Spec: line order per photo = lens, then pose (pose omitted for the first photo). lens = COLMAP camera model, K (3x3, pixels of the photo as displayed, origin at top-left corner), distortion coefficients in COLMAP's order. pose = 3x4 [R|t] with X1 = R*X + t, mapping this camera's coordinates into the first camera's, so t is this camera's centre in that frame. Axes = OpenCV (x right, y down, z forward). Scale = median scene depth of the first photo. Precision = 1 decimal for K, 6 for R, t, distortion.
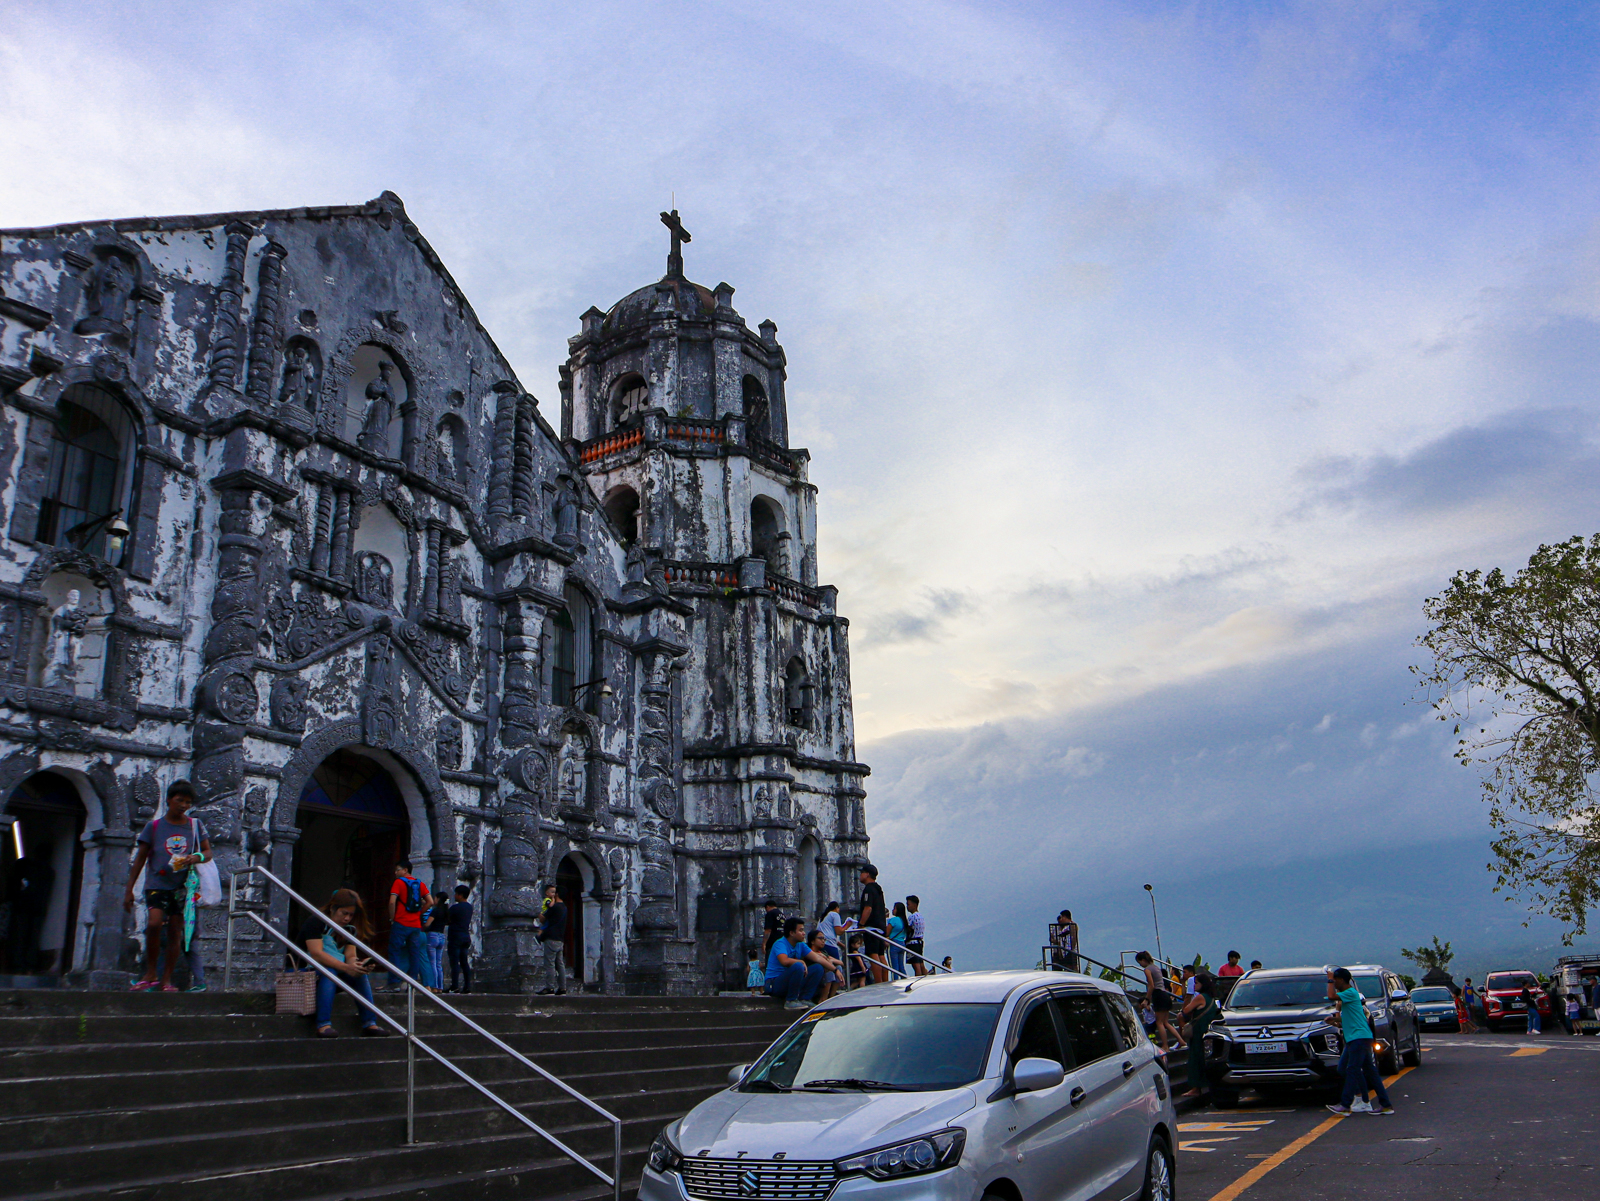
lens RADIAL K [[1251.7, 0, 850.7], [0, 1251.7, 591.8], [0, 0, 1]] dist [-0.147359, 0.130111]
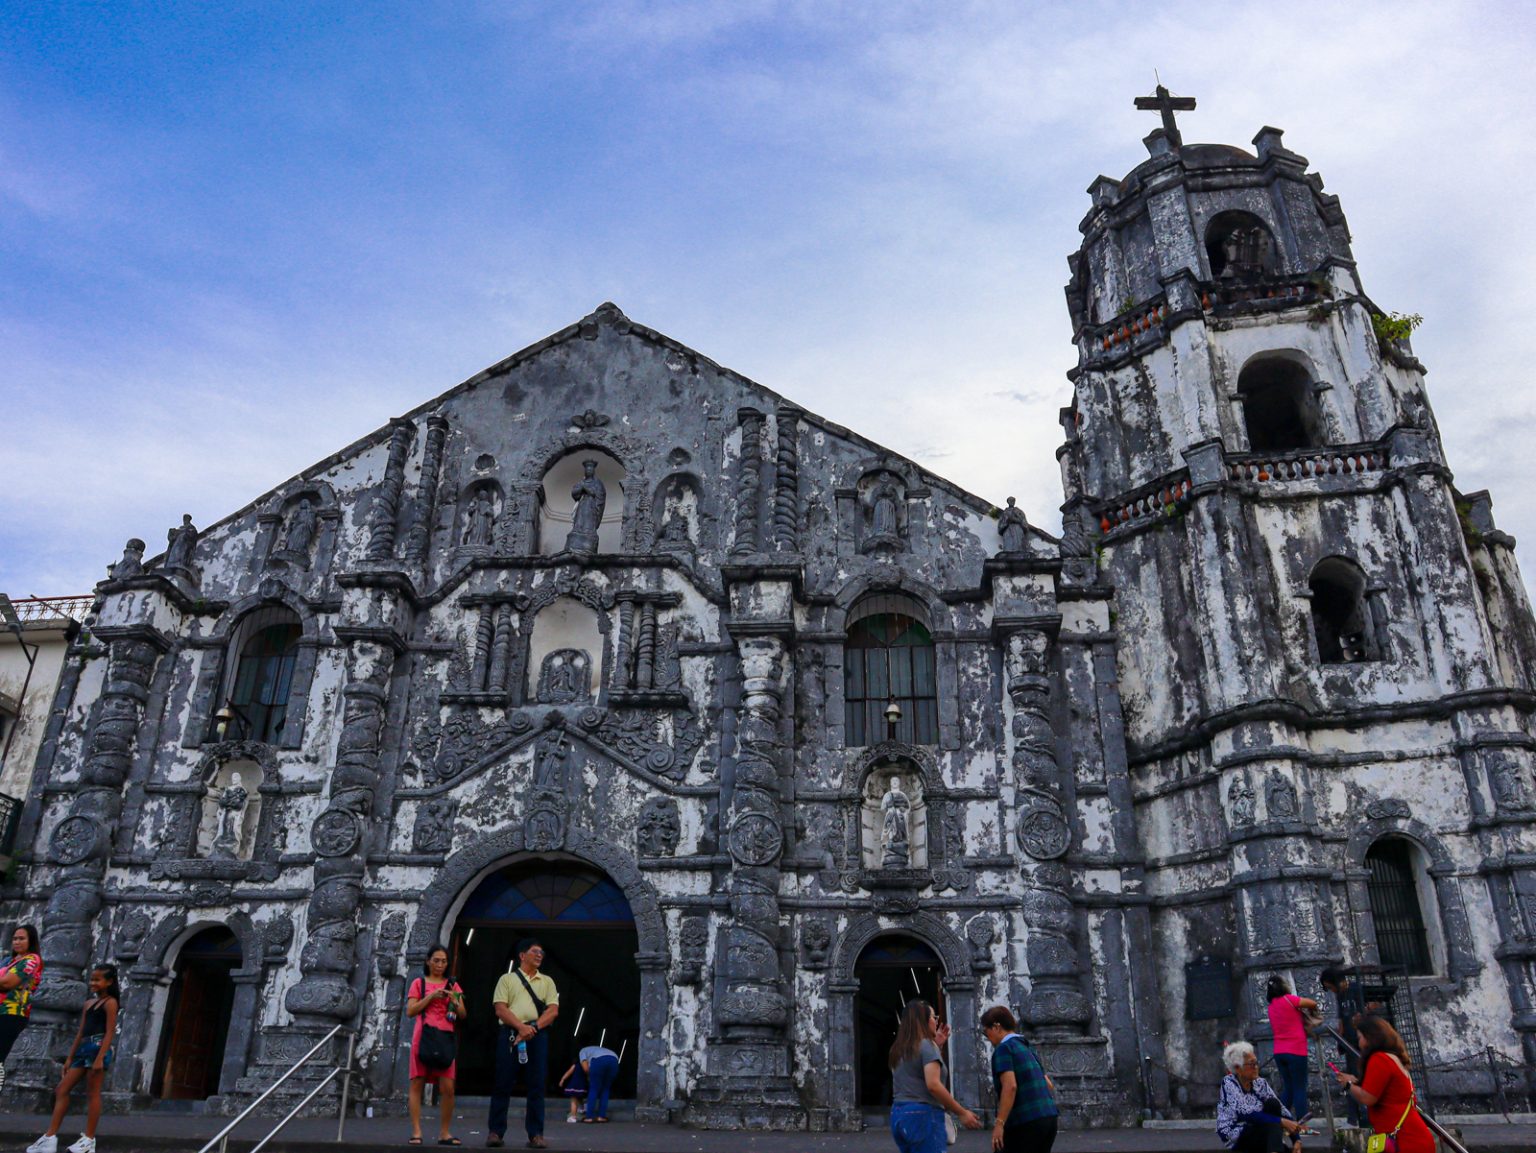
lens RADIAL K [[1201.6, 0, 816.7], [0, 1201.6, 568.2], [0, 0, 1]] dist [-0.147359, 0.130111]
pose [[0.424435, -0.364521, -0.828842, 0.471066], [0.274344, 0.924127, -0.265940, 0.202366], [0.862897, -0.114513, 0.492236, 0.685601]]
